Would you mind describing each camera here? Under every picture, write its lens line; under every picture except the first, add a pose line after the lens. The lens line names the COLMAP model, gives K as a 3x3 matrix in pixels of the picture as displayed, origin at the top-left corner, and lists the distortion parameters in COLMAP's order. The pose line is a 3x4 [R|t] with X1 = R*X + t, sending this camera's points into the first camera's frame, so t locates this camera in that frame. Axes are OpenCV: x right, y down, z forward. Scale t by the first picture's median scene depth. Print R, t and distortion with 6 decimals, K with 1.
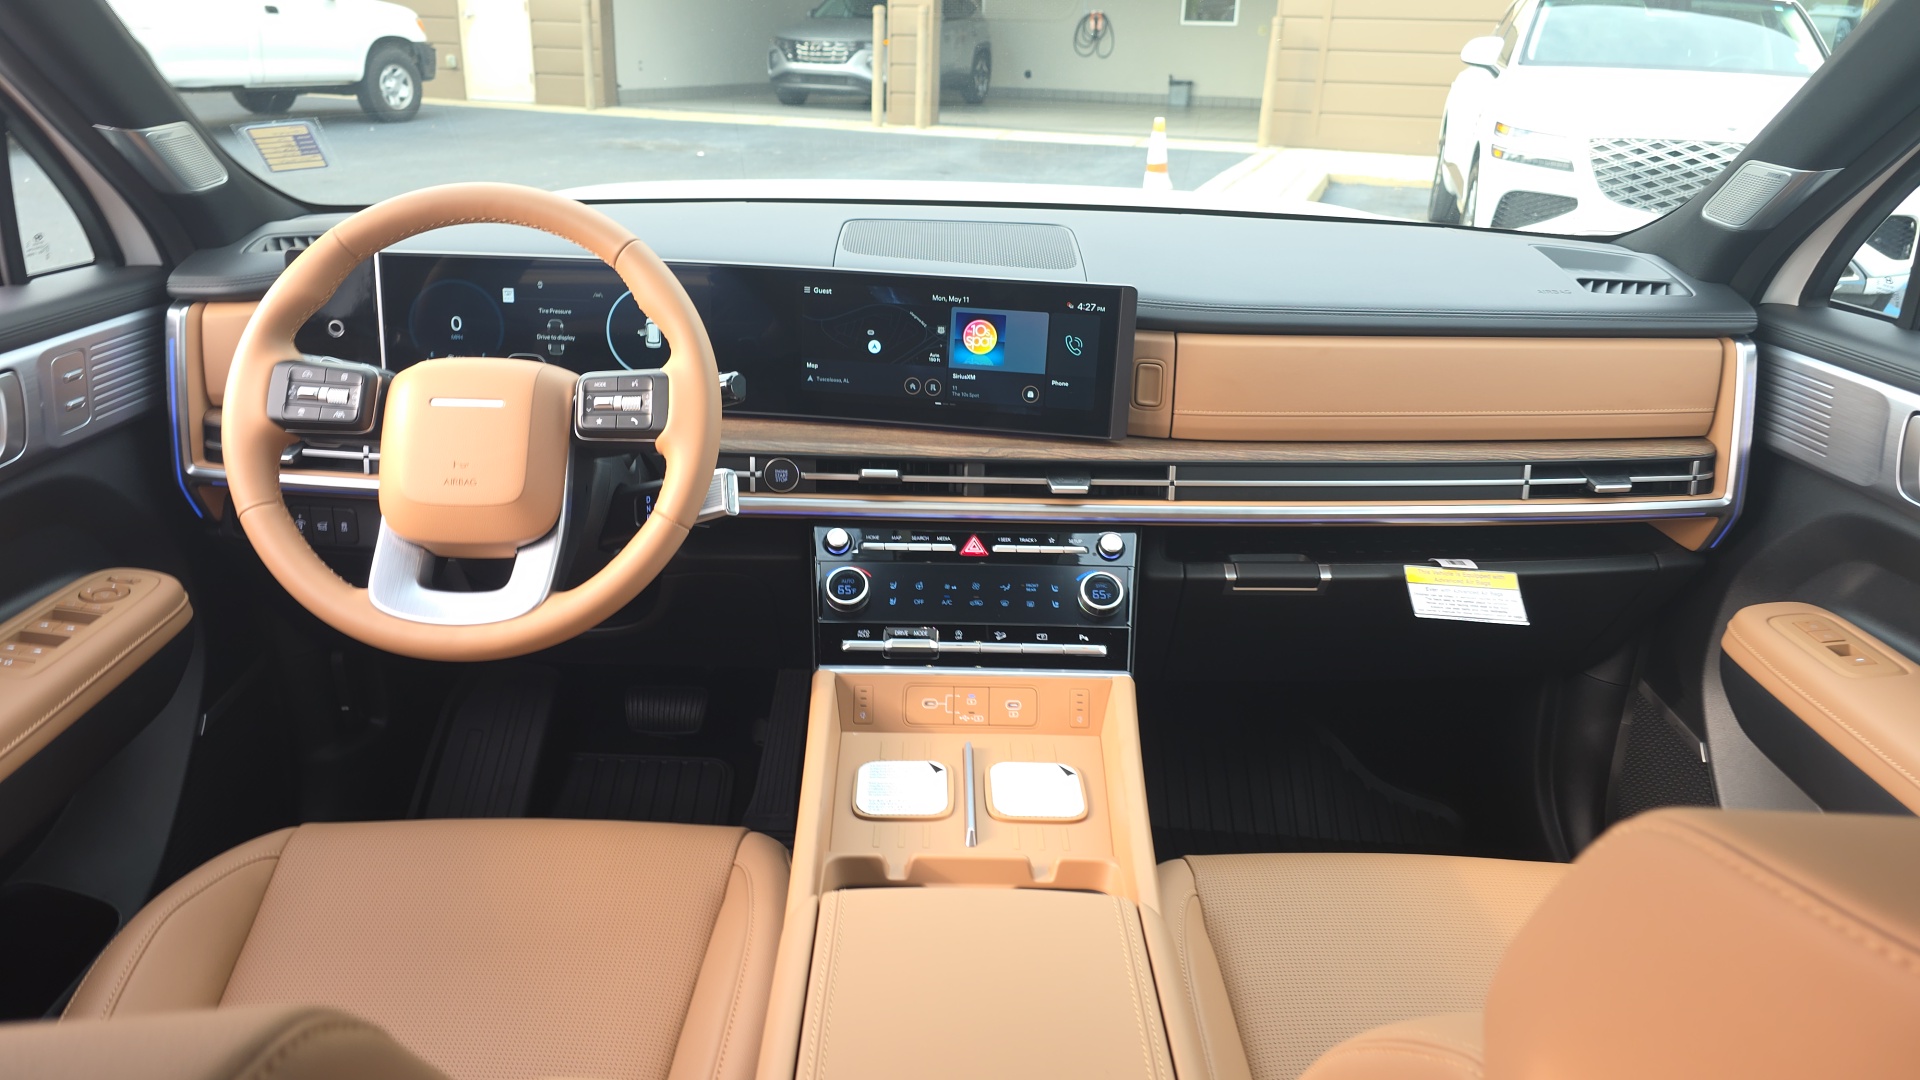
lens RADIAL K [[1274.2, 0, 945.9], [0, 1274.2, 497.3], [0, 0, 1]] dist [0.101133, -0.140119]
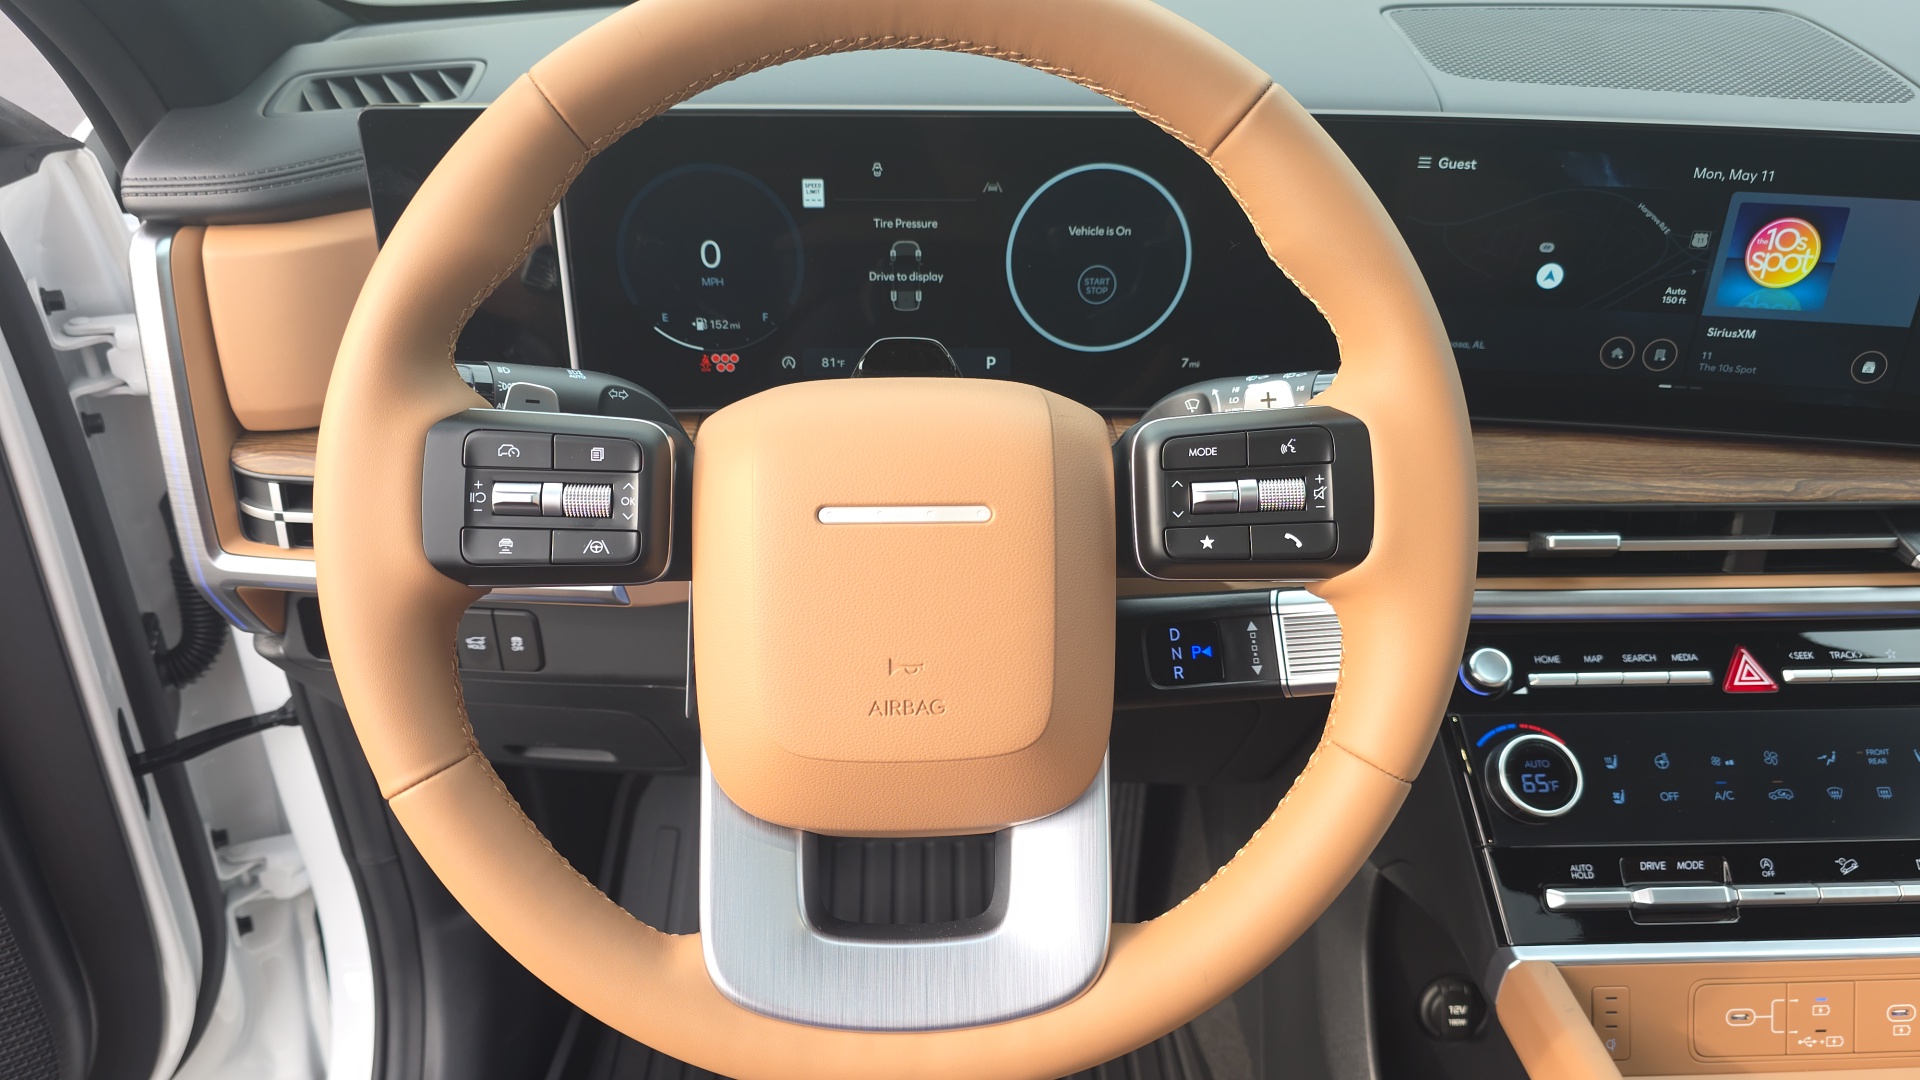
lens RADIAL K [[1297.9, 0, 958.2], [0, 1297.9, 552.4], [0, 0, 1]] dist [0.063595, -0.078439]
pose [[0.999524, -0.028406, 0.012071, -0.299725], [0.025678, 0.982331, 0.185380, -0.114933], [-0.017124, -0.184981, 0.982593, 0.491070]]
